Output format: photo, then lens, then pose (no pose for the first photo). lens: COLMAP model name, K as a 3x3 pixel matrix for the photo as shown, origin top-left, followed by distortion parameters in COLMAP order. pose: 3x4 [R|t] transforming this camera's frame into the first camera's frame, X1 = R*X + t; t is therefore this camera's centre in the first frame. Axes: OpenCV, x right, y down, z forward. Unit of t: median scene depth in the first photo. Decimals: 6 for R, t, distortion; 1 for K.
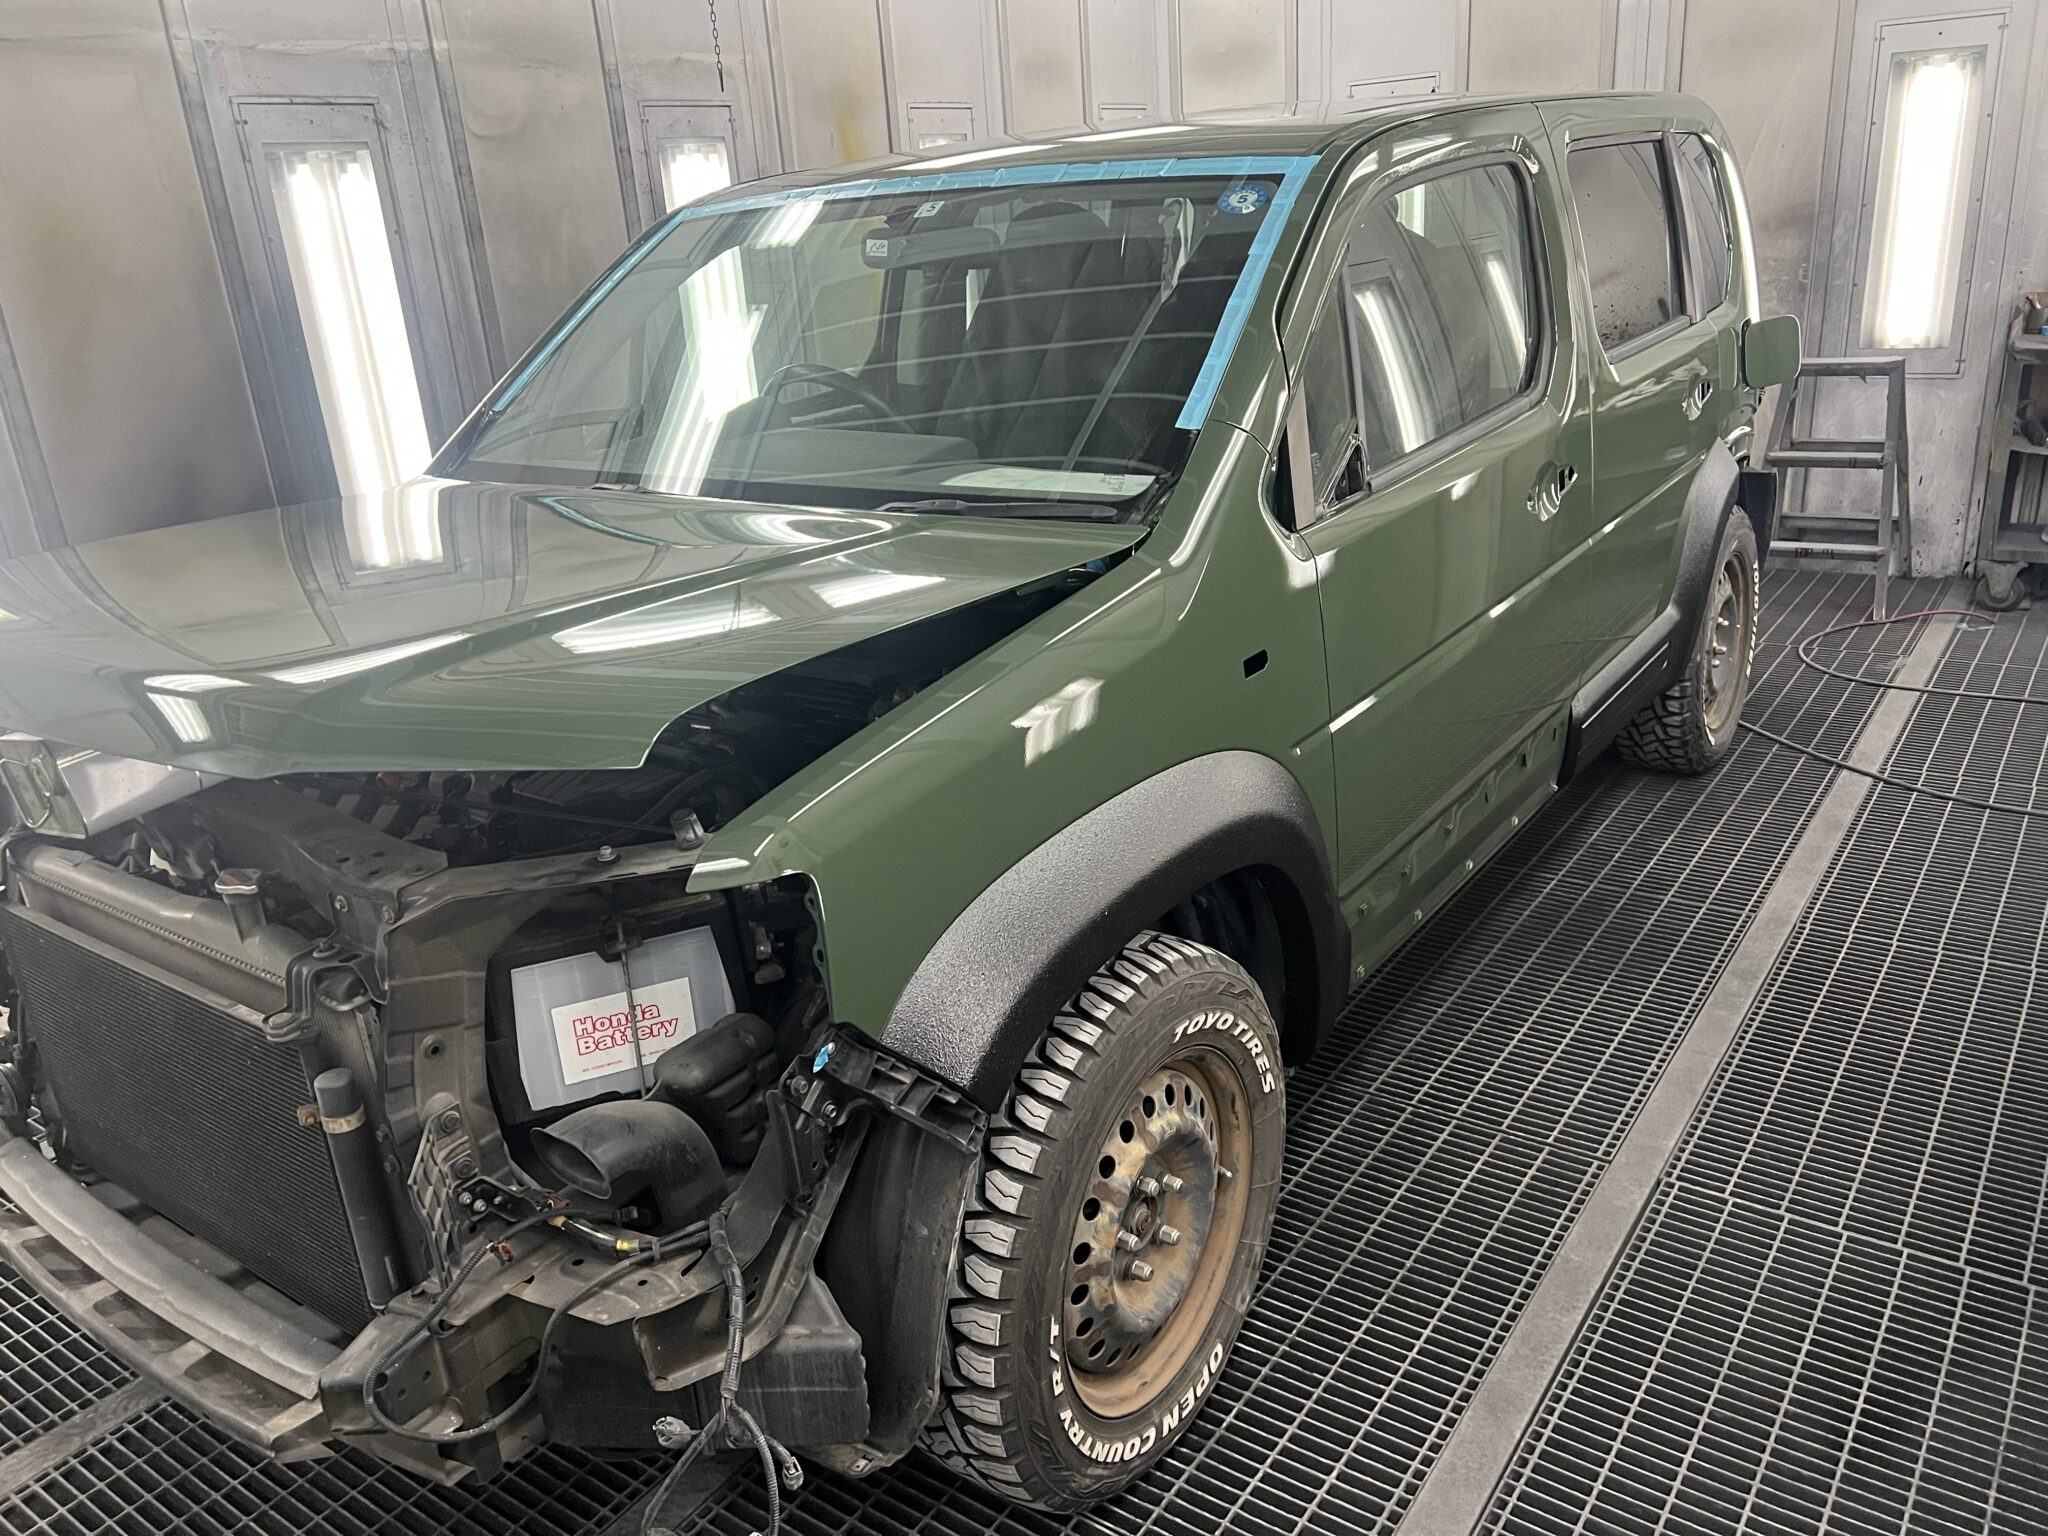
lens RADIAL K [[1530.0, 0, 1031.6], [0, 1530.0, 770.8], [0, 0, 1]] dist [0.001242, -0.008686]
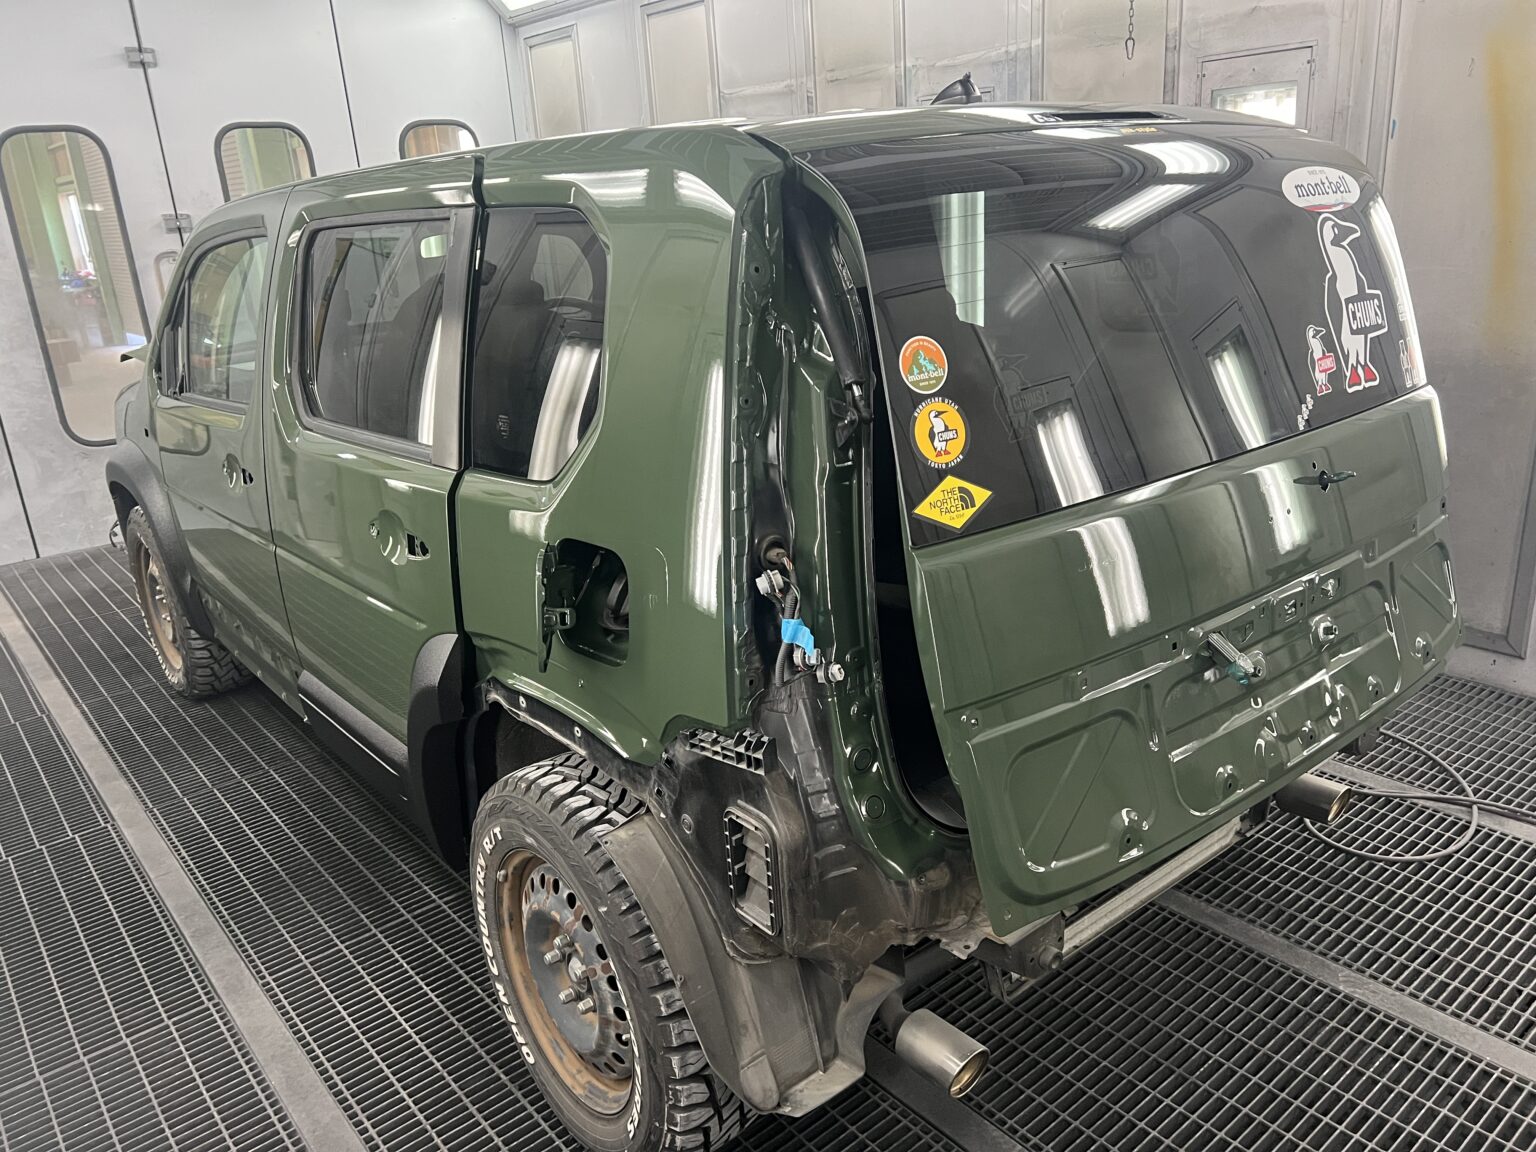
lens RADIAL K [[1147.5, 0, 773.6], [0, 1147.5, 576.0], [0, 0, 1]] dist [0.001242, -0.008686]
pose [[-0.241277, 0.385566, -0.890575, 0.913640], [-0.258586, 0.858967, 0.441939, -0.536760], [0.935371, 0.336920, -0.107547, 1.235577]]
